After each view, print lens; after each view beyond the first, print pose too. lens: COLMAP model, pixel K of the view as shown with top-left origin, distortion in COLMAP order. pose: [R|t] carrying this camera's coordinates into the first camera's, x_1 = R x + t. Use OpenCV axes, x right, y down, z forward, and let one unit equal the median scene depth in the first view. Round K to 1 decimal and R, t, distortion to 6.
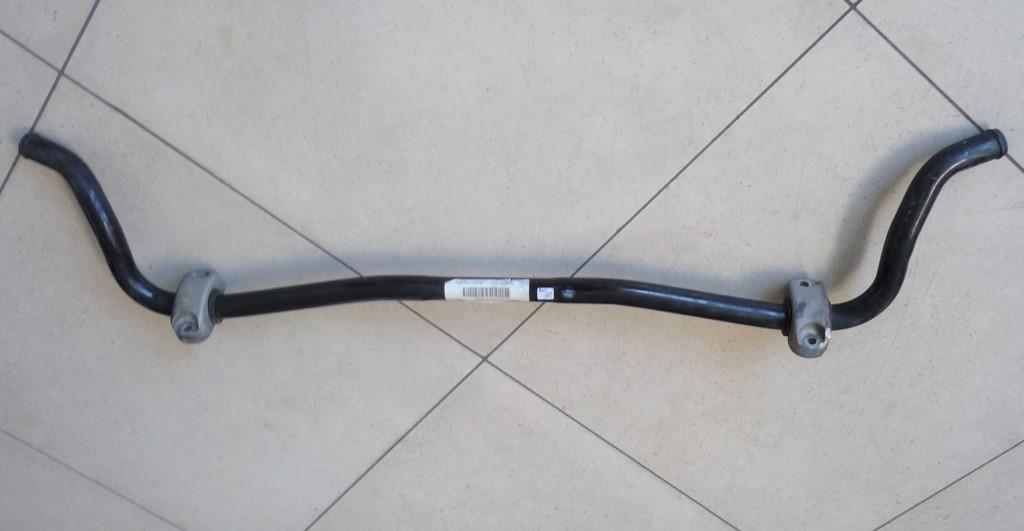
lens RADIAL K [[795.2, 0, 514.3], [0, 795.2, 266.9], [0, 0, 1]] dist [-0.010727, 0.016280]
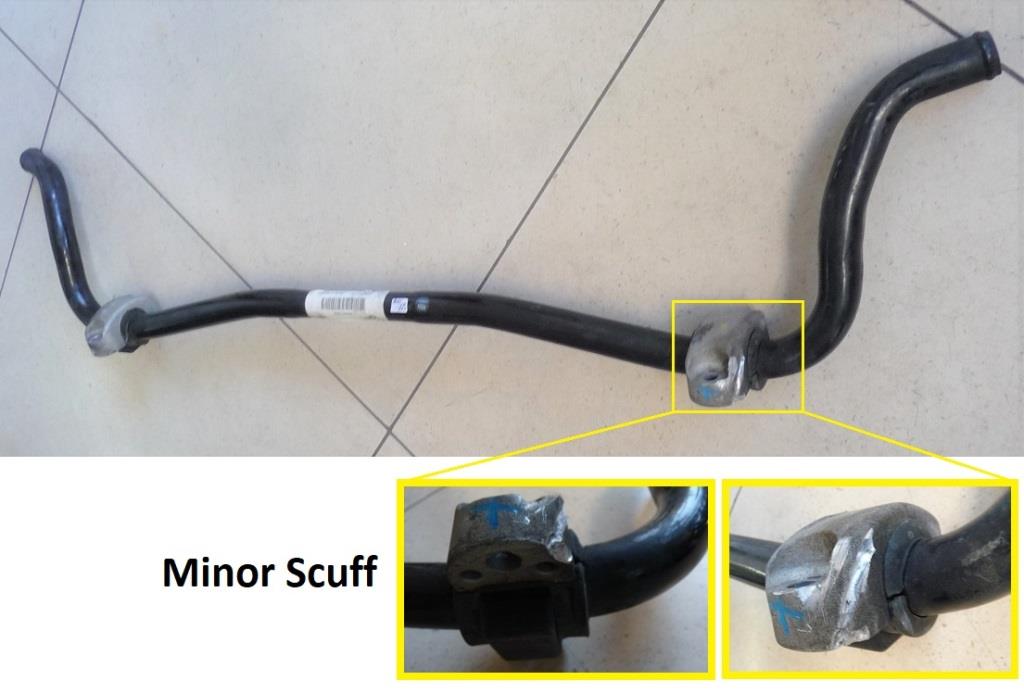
lens RADIAL K [[869.2, 0, 509.1], [0, 869.2, 344.3], [0, 0, 1]] dist [-0.007352, 0.005462]
pose [[0.903675, 0.063855, -0.423431, 0.507006], [-0.185705, 0.949436, -0.253149, 0.269050], [0.385856, 0.307397, 0.869840, 0.295477]]
